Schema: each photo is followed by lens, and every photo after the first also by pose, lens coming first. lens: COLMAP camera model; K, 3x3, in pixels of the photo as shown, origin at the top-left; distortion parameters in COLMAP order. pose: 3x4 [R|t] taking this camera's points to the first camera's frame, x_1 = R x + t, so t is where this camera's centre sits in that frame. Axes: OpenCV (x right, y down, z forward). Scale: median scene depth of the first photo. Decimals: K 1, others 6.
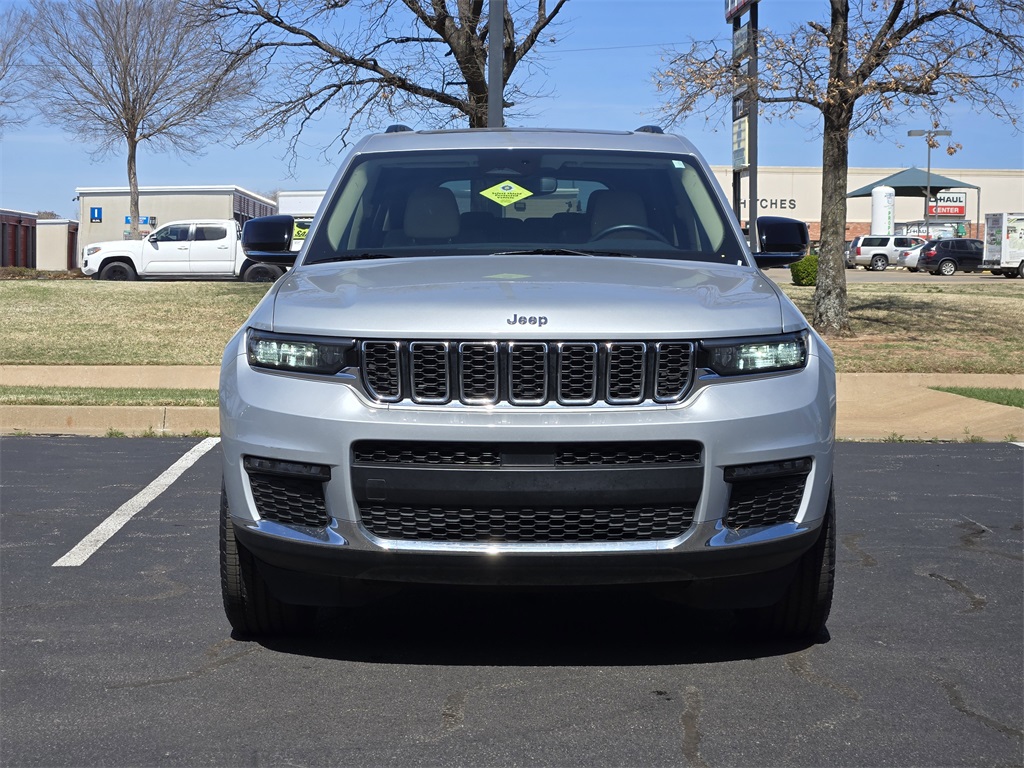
lens RADIAL K [[1908.7, 0, 486.8], [0, 1908.7, 383.3], [0, 0, 1]] dist [-0.058849, 0.338726]
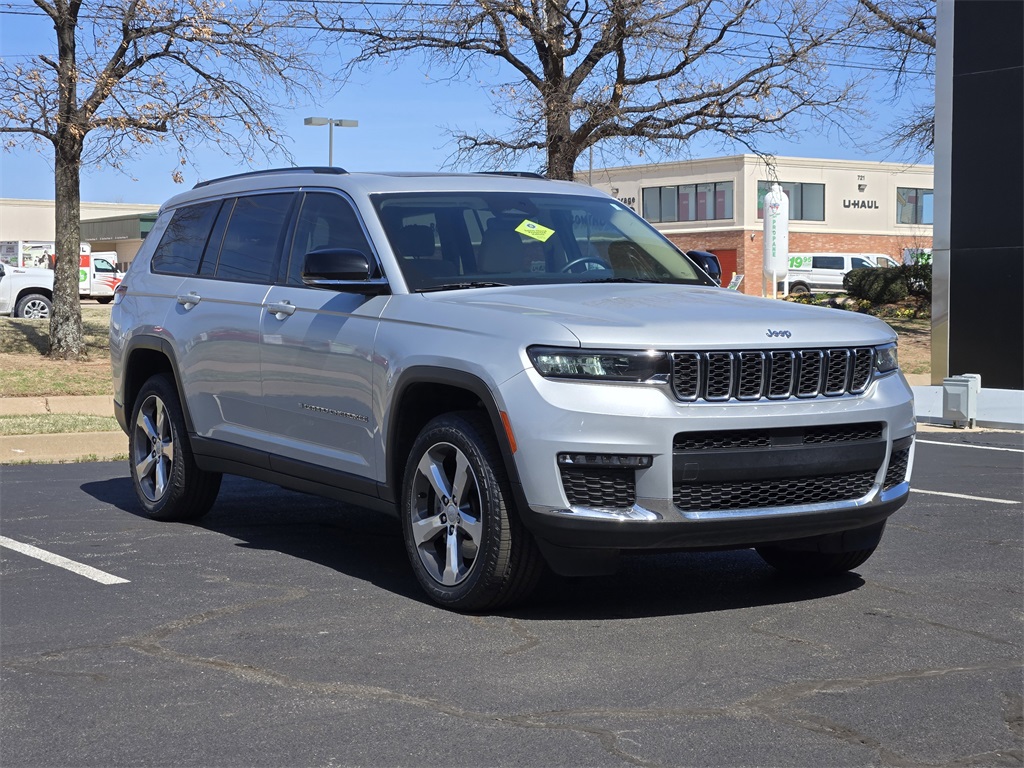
lens RADIAL K [[1903.6, 0, 512.0], [0, 1903.6, 384.0], [0, 0, 1]] dist [-0.024815, 0.513590]
pose [[0.833042, -0.032366, 0.552263, -0.191777], [0.039878, 0.999203, -0.001593, -0.000985], [-0.551771, 0.023350, 0.833669, 0.006965]]
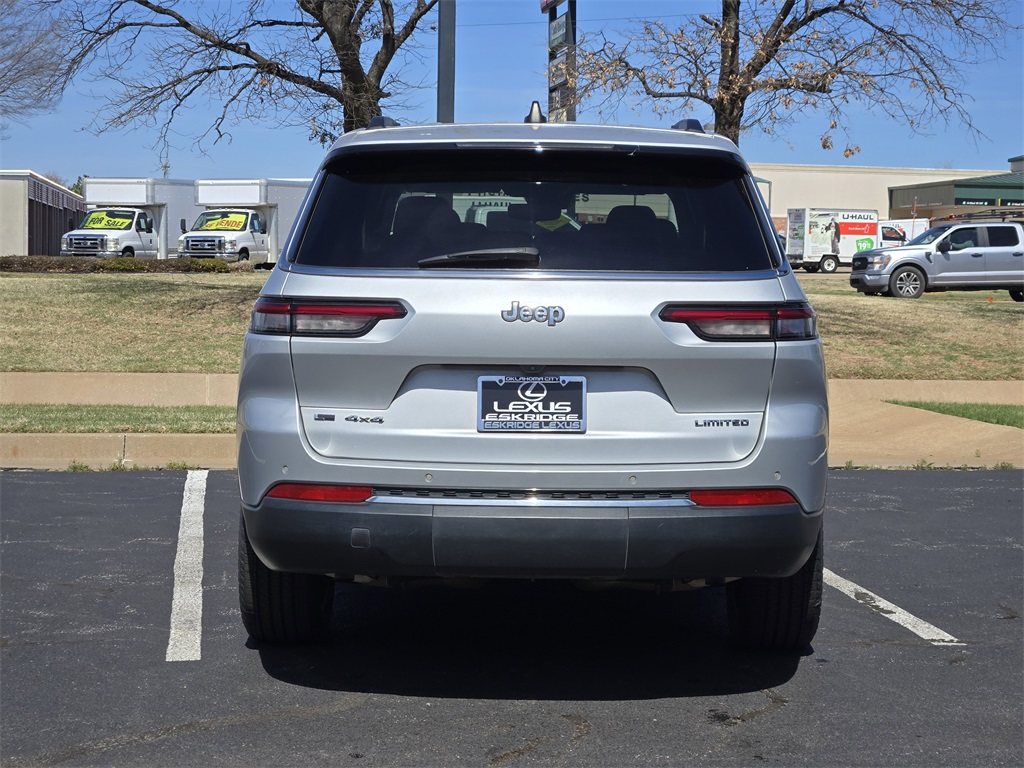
lens RADIAL K [[1903.6, 0, 512.0], [0, 1903.6, 384.0], [0, 0, 1]] dist [-0.024815, 0.513590]
pose [[0.990261, -0.000980, 0.139218, -0.060719], [-0.000069, 0.999972, 0.007527, -0.009446], [-0.139221, -0.007463, 0.990233, 0.052957]]
